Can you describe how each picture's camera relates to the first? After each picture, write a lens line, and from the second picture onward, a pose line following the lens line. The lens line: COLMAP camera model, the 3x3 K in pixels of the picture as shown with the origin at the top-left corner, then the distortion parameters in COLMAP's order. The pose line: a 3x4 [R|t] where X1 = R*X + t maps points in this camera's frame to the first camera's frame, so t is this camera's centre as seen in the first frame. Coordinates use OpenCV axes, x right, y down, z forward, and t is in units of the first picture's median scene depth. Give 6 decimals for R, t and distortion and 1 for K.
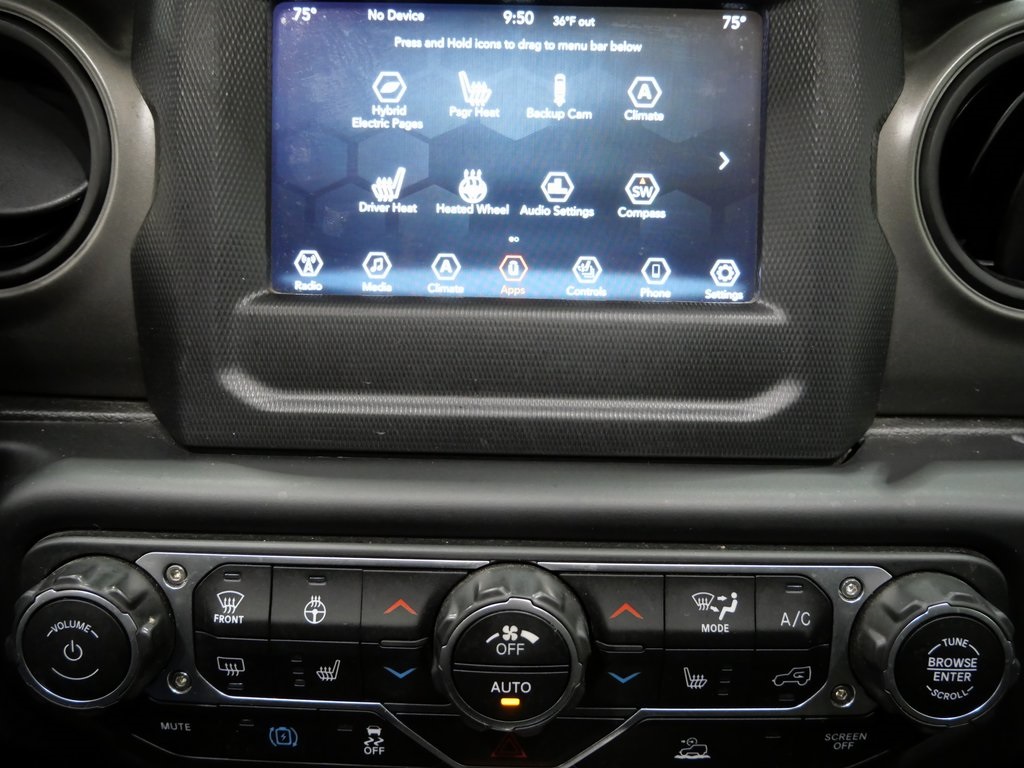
lens RADIAL K [[774.3, 0, 512.0], [0, 774.3, 384.0], [0, 0, 1]] dist [-0.040328, 0.001784]
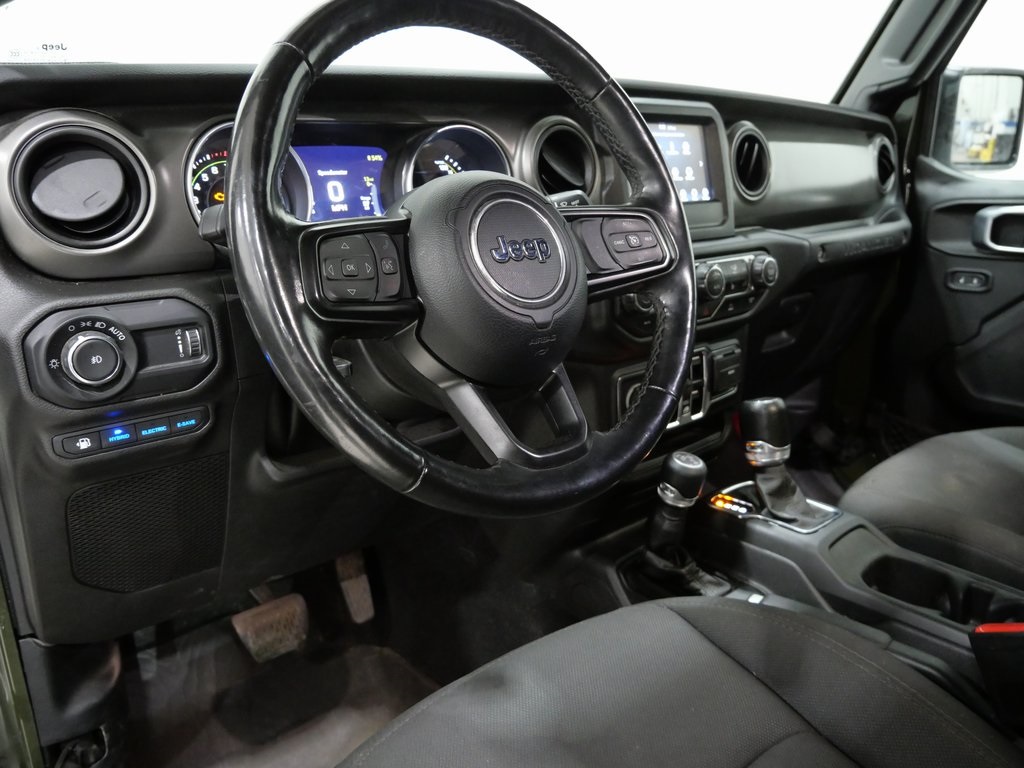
lens RADIAL K [[774.3, 0, 512.0], [0, 774.3, 384.0], [0, 0, 1]] dist [-0.040328, 0.001784]
pose [[0.761692, -0.210623, 0.612751, -3.109504], [0.198350, 0.976087, 0.088950, 0.265097], [-0.616833, 0.053786, 0.785254, -1.426554]]
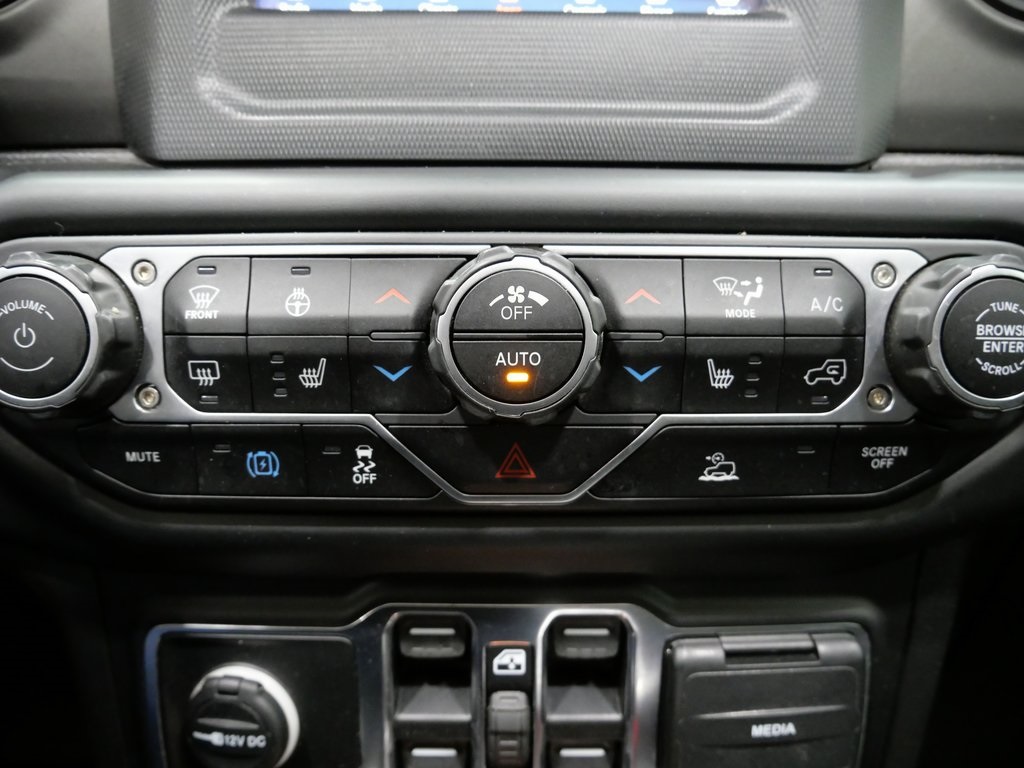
lens RADIAL K [[726.6, 0, 512.0], [0, 726.6, 384.0], [0, 0, 1]] dist [-0.057050, 0.020707]
pose [[0.999686, -0.017151, 0.018245, -0.020432], [0.018026, 0.998640, -0.048924, 0.394357], [-0.017381, 0.049237, 0.998636, 0.141133]]
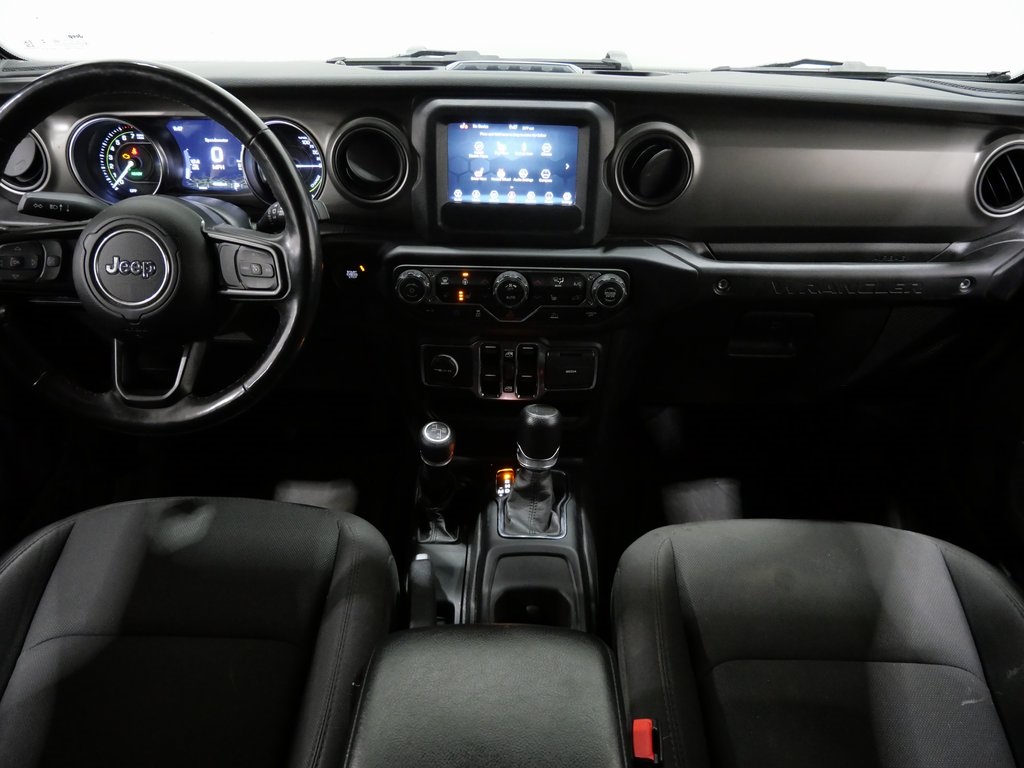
lens RADIAL K [[726.6, 0, 512.0], [0, 726.6, 384.0], [0, 0, 1]] dist [-0.057050, 0.020707]
pose [[0.999985, 0.003131, -0.004567, 0.022647], [-0.001481, 0.945996, 0.324176, -0.432479], [0.005335, -0.324165, 0.945986, -2.732536]]
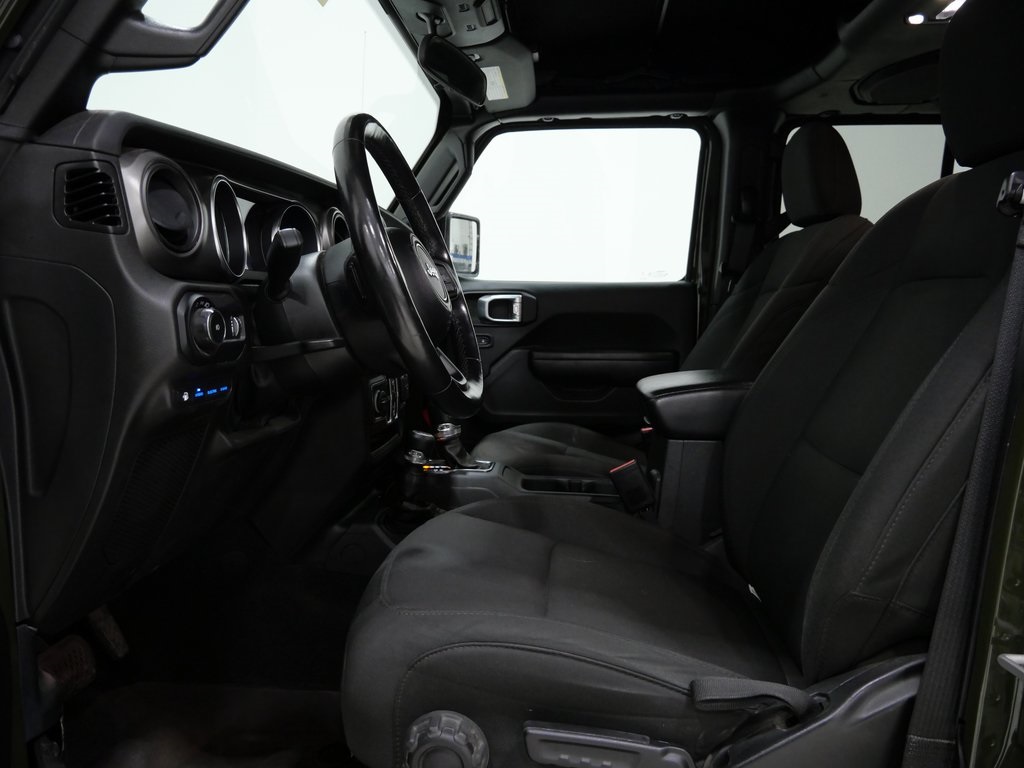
lens RADIAL K [[726.6, 0, 512.0], [0, 726.6, 384.0], [0, 0, 1]] dist [-0.057050, 0.020707]
pose [[0.097121, -0.135356, 0.986025, -5.361981], [0.243510, 0.963830, 0.108324, 0.347438], [-0.965024, 0.229586, 0.126569, -0.436188]]
